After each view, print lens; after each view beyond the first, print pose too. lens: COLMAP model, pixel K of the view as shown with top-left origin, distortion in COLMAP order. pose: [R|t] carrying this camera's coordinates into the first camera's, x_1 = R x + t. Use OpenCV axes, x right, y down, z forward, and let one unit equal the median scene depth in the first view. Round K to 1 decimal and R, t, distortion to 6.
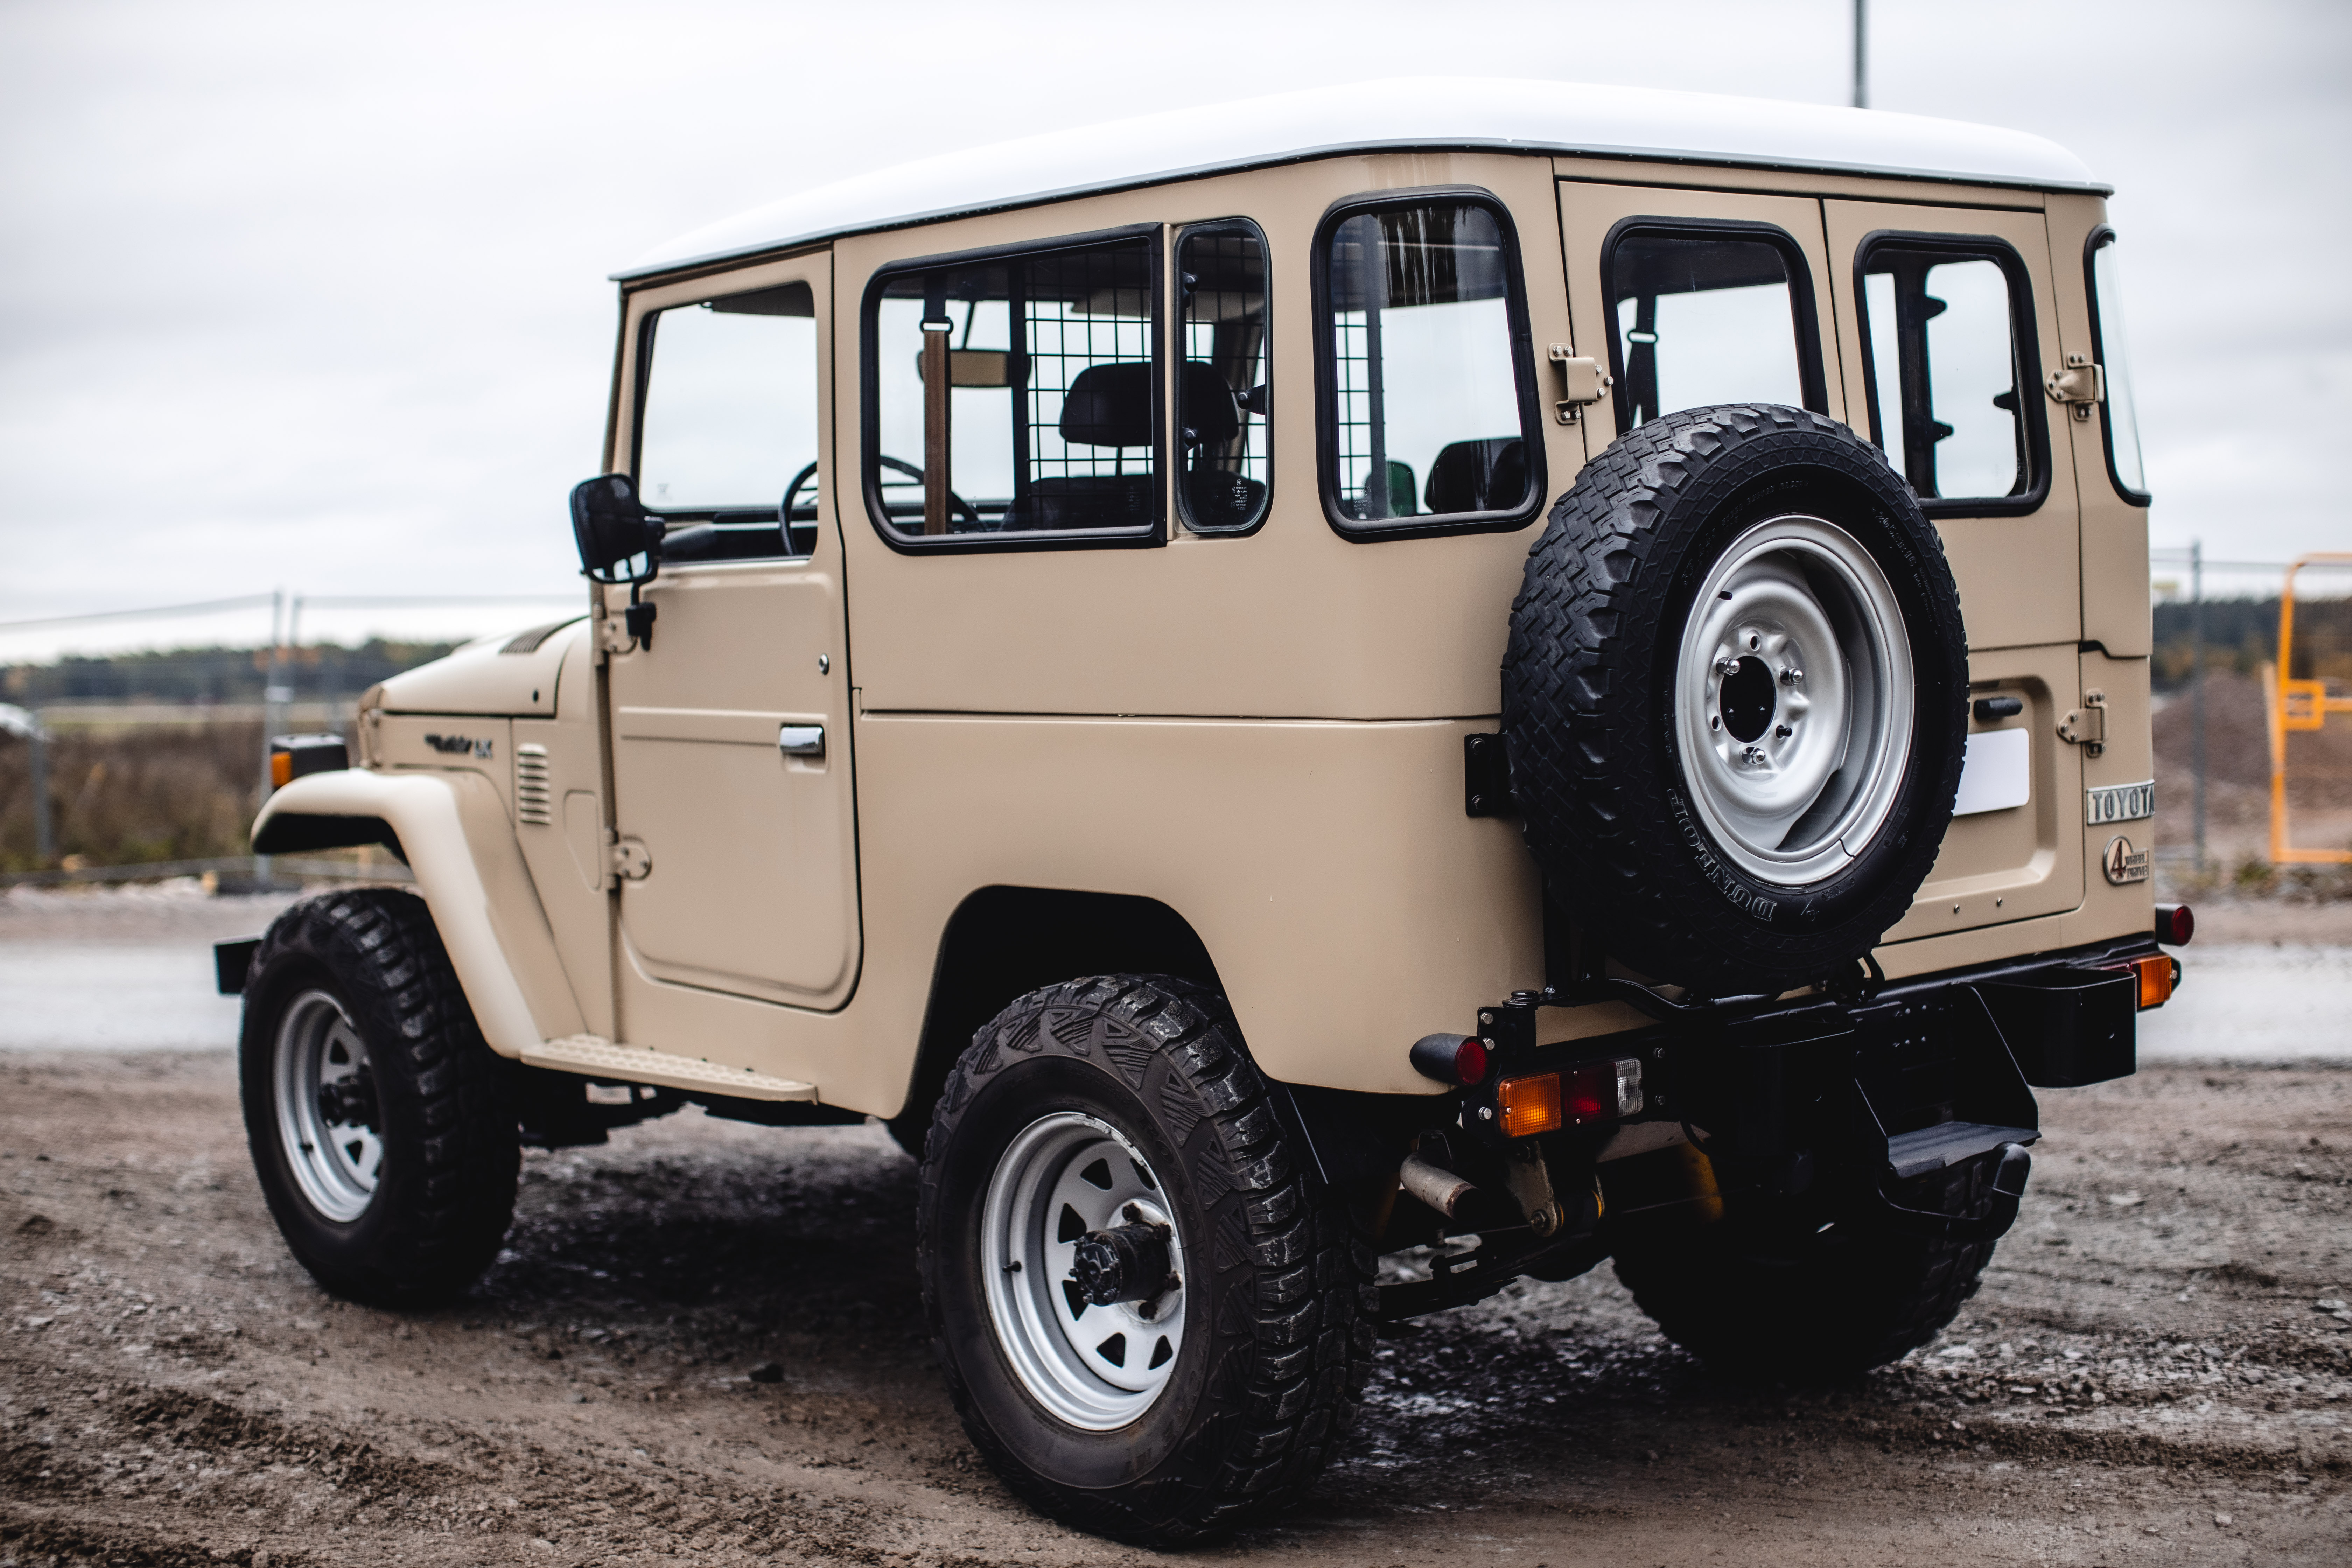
lens RADIAL K [[3407.5, 0, 1176.0], [0, 3407.5, 784.0], [0, 0, 1]] dist [-0.203220, 0.485733]
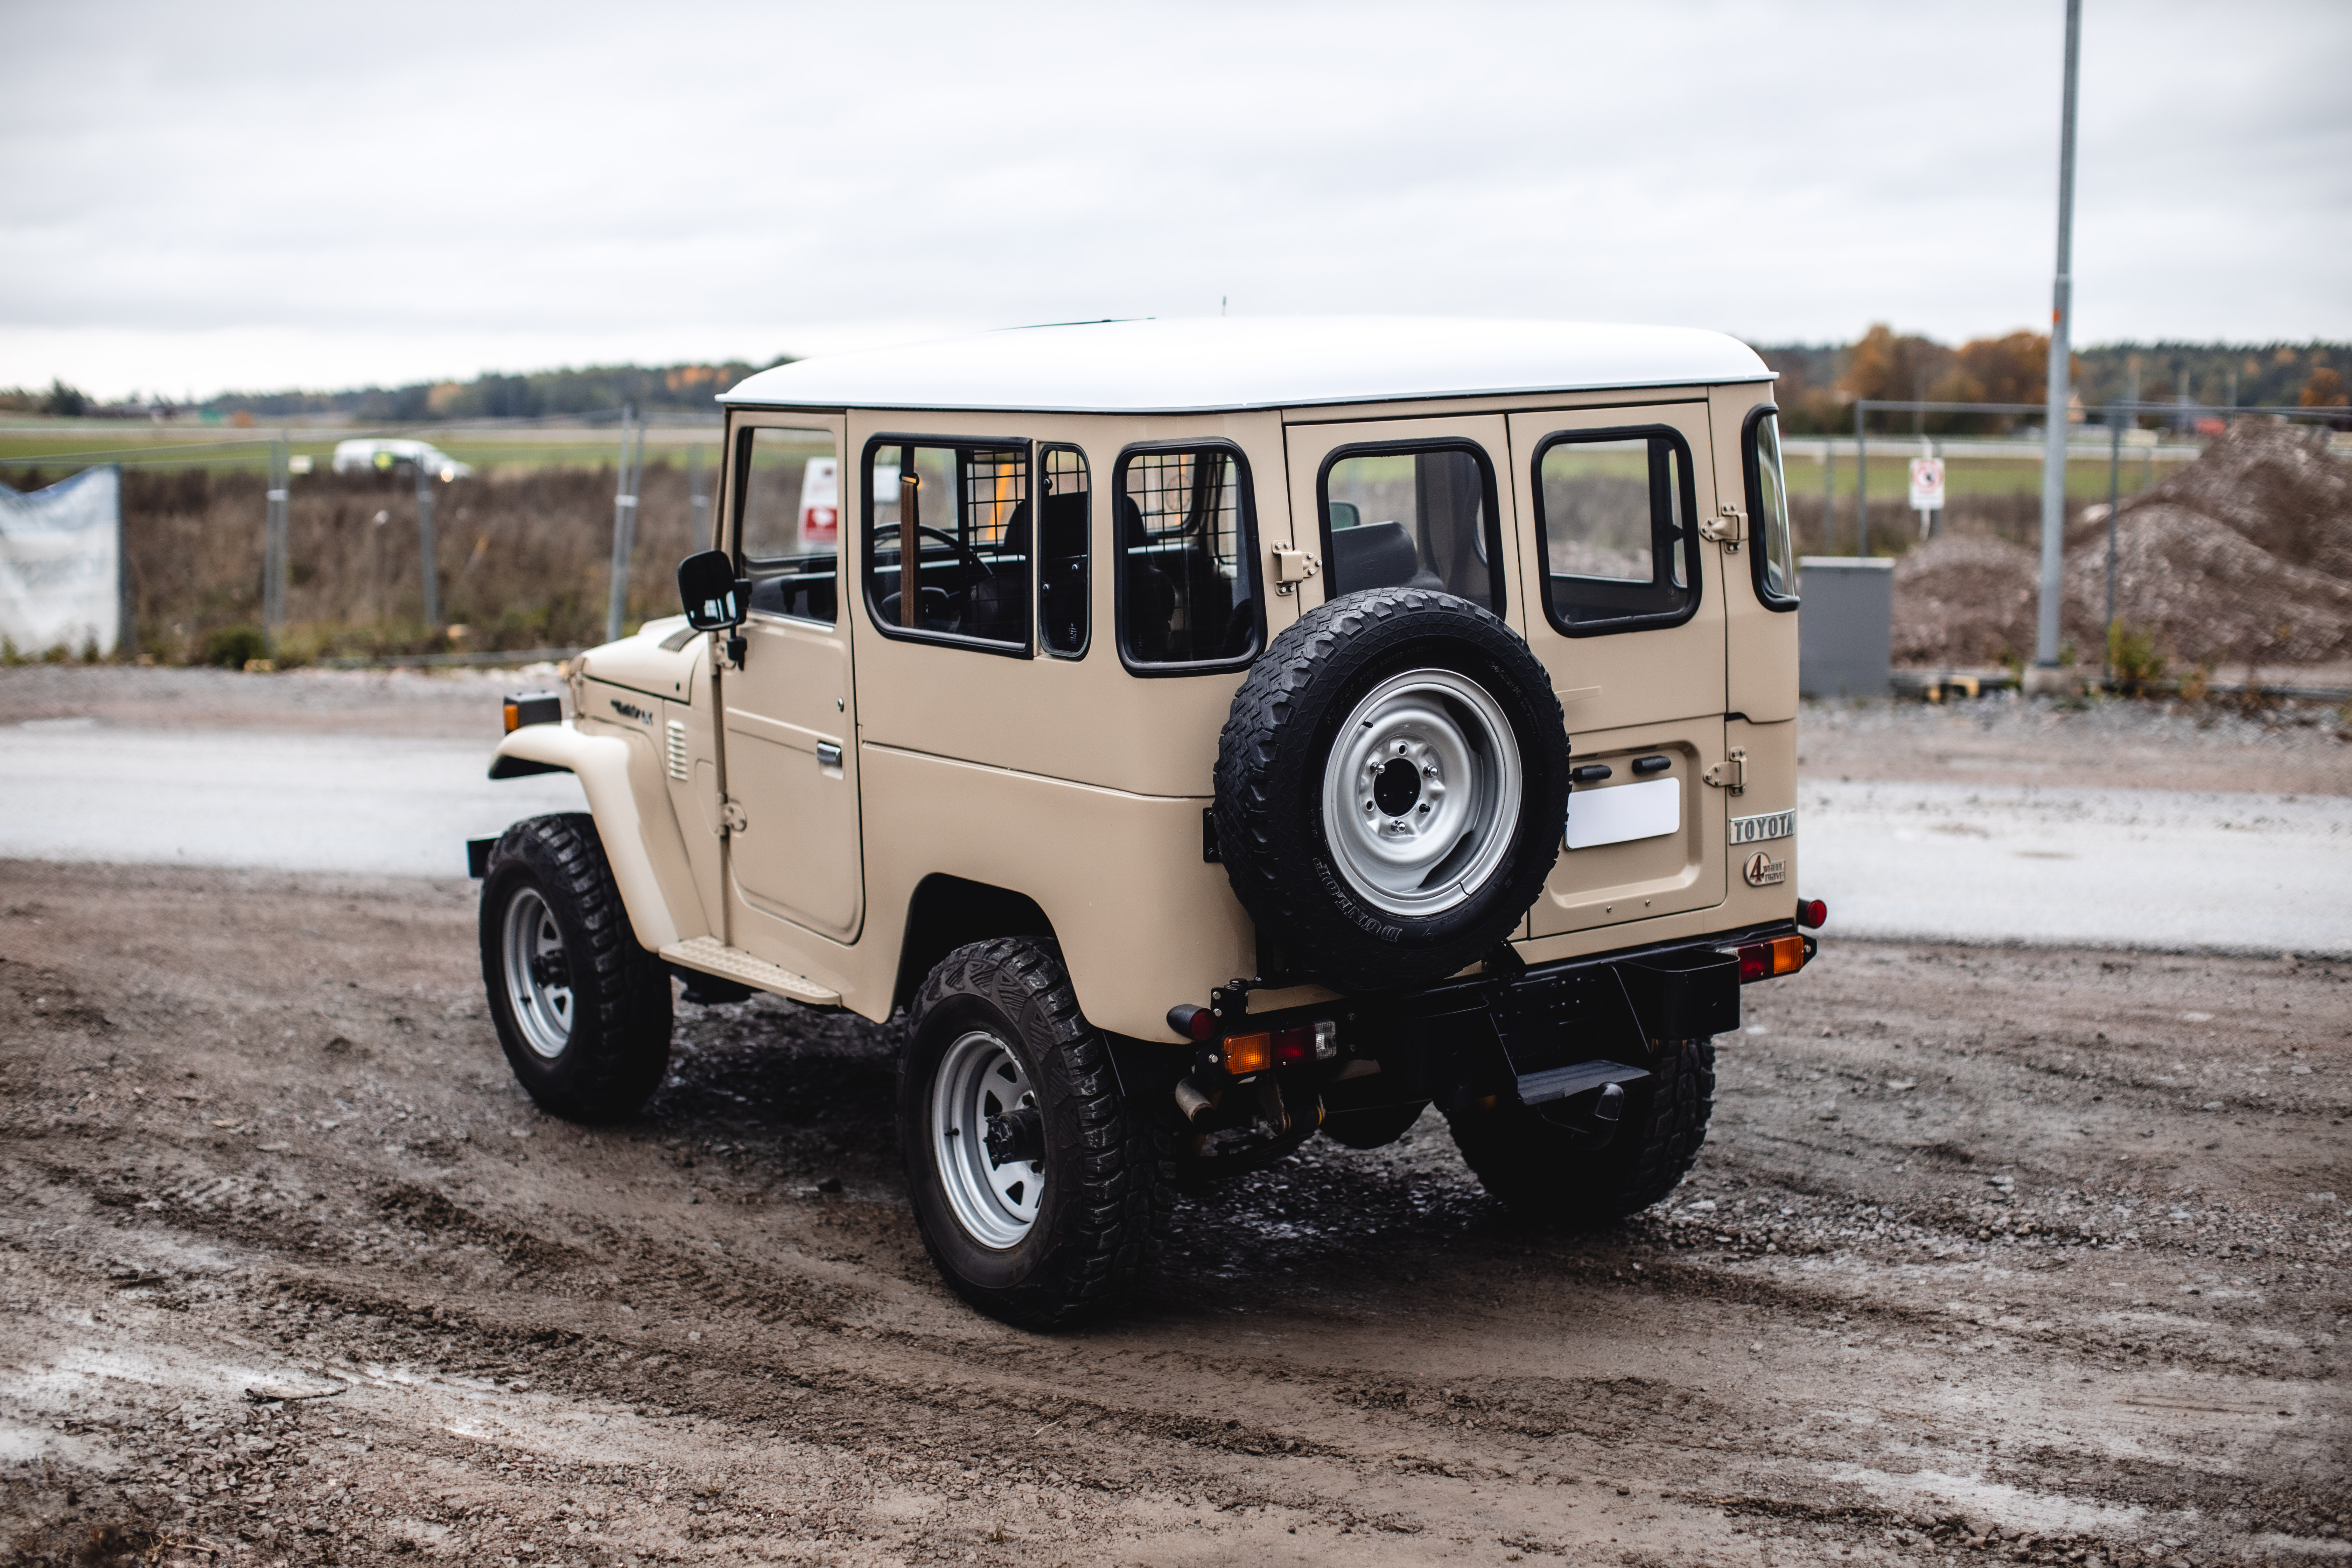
lens RADIAL K [[3407.5, 0, 1176.0], [0, 3407.5, 784.0], [0, 0, 1]] dist [-0.203220, 0.485733]
pose [[0.992794, 0.025287, -0.117138, 0.197644], [-0.015739, 0.996530, 0.081735, -0.117205], [0.118799, -0.079302, 0.989746, -0.385210]]
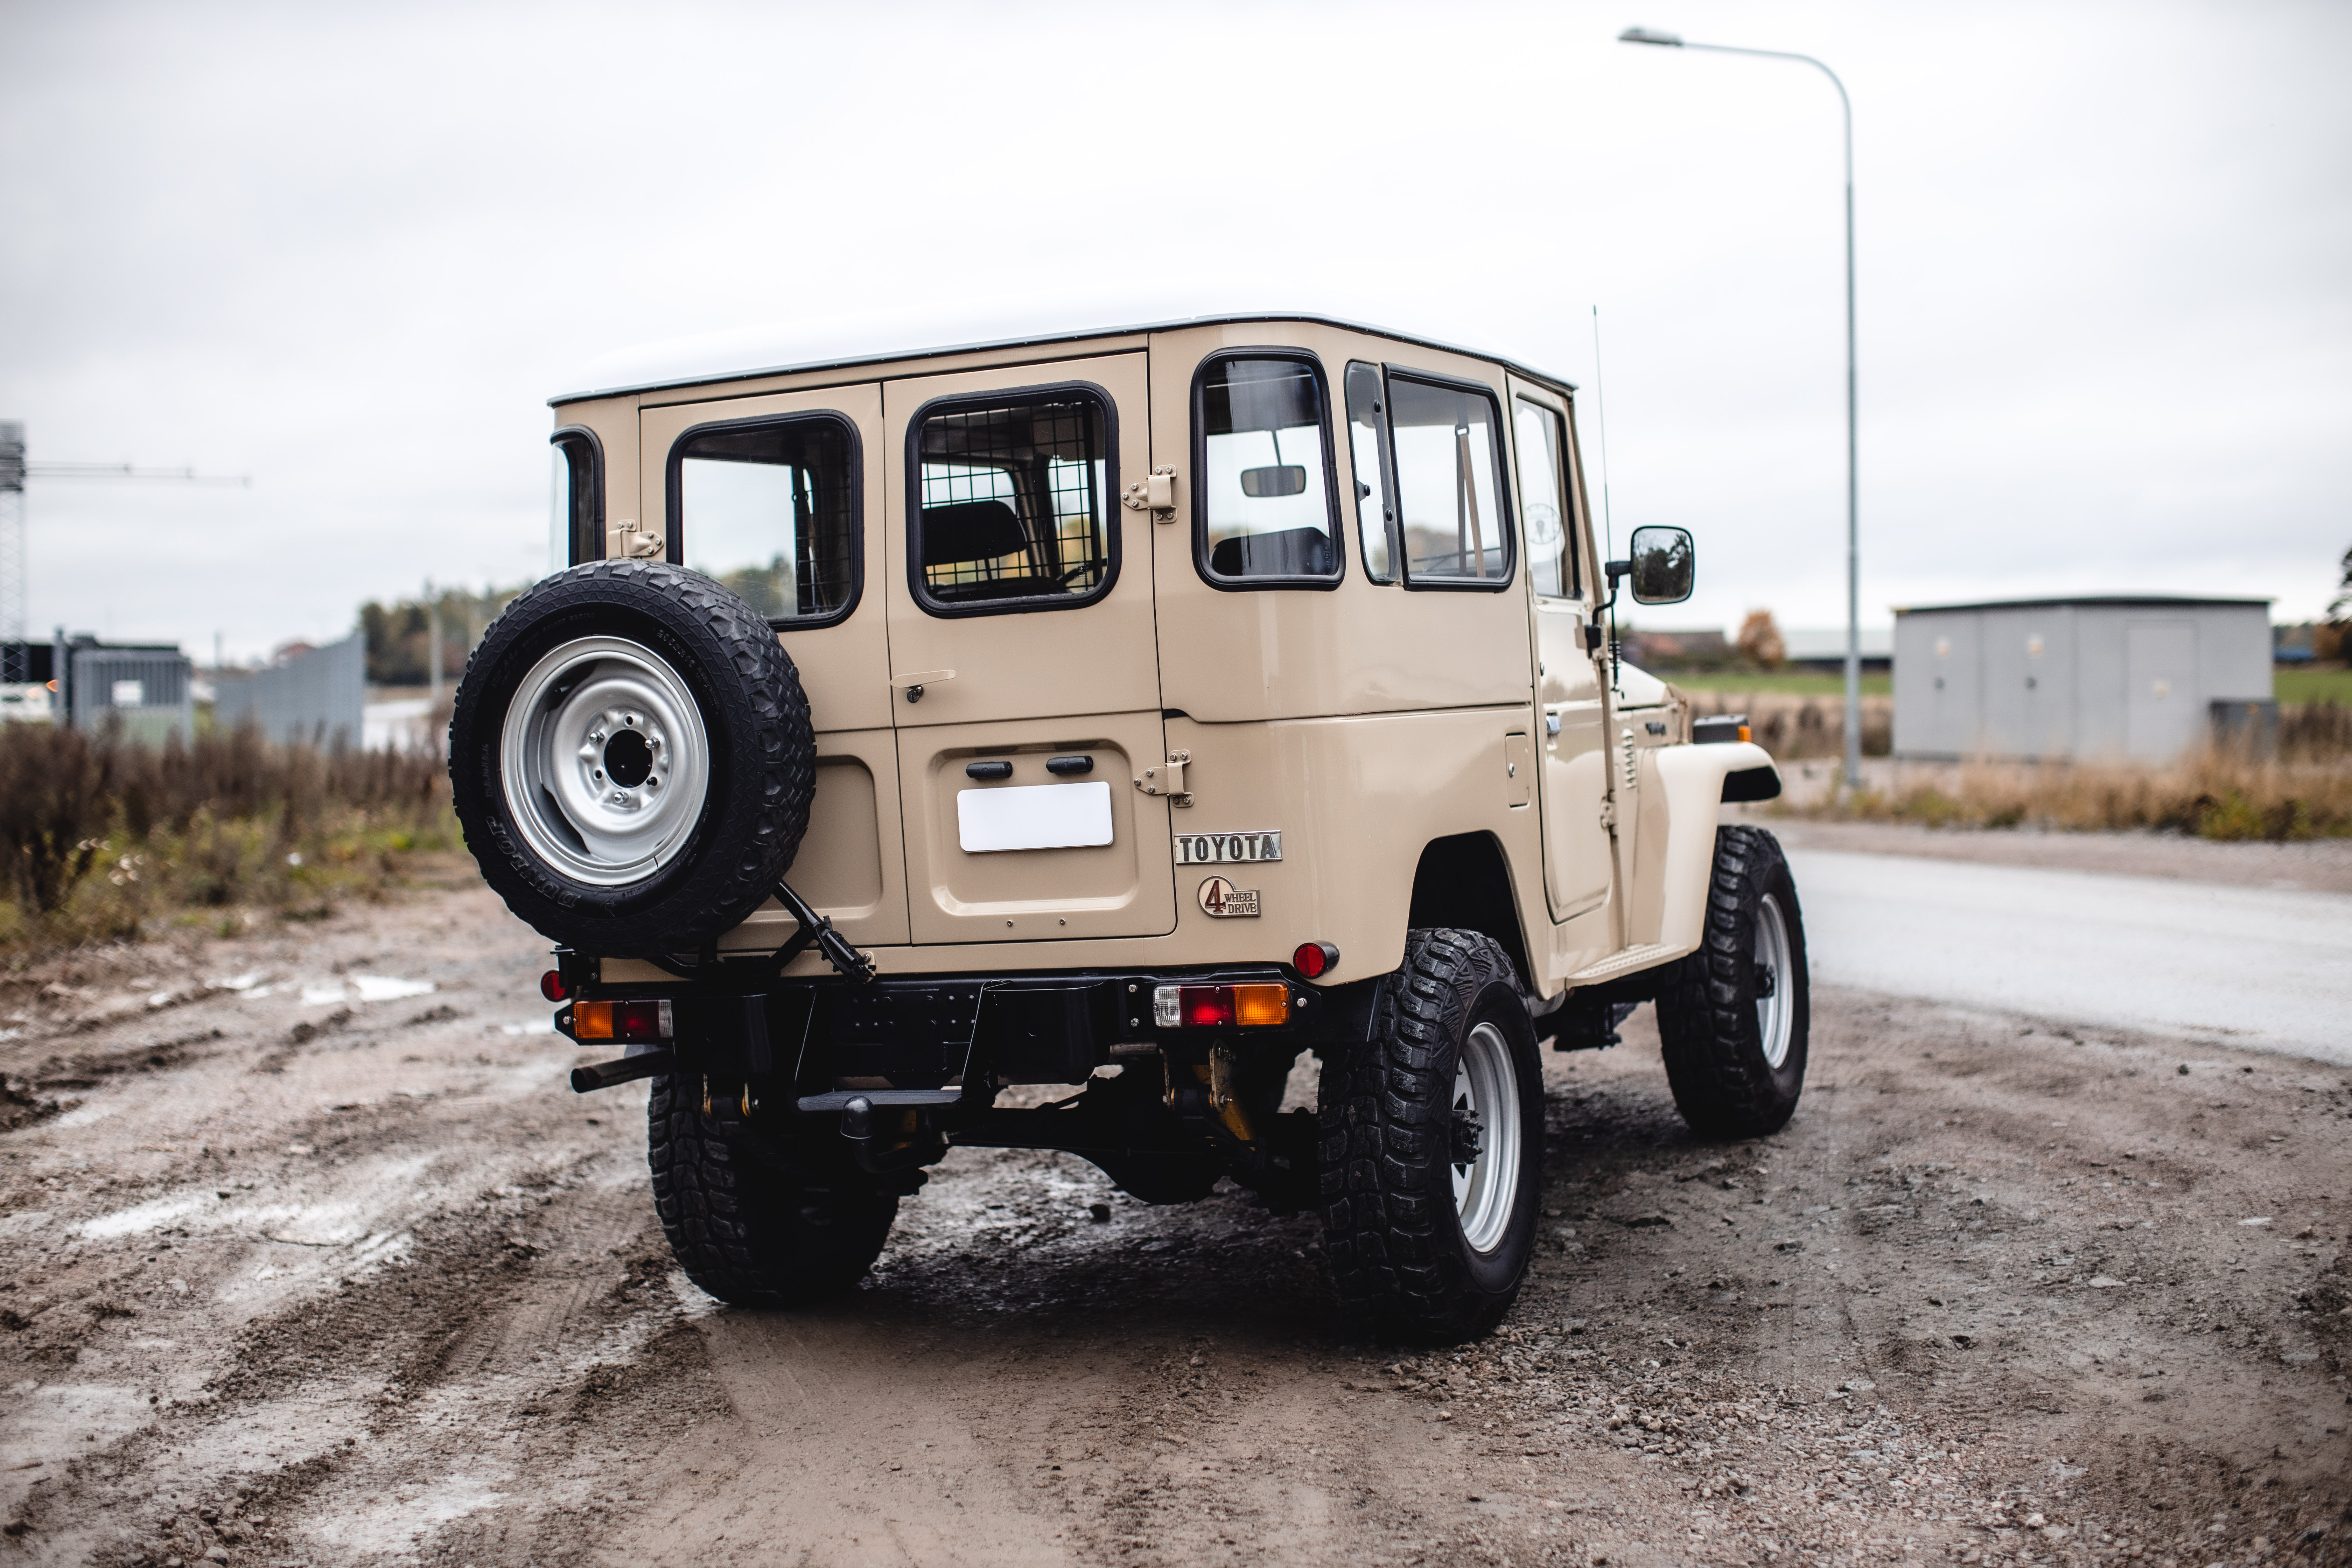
lens RADIAL K [[3407.5, 0, 1176.0], [0, 3407.5, 784.0], [0, 0, 1]] dist [-0.203220, 0.485733]
pose [[0.445232, 0.030991, -0.894879, 1.277092], [-0.014719, 0.999519, 0.027291, -0.046391], [0.895294, 0.001021, 0.445474, 0.444976]]
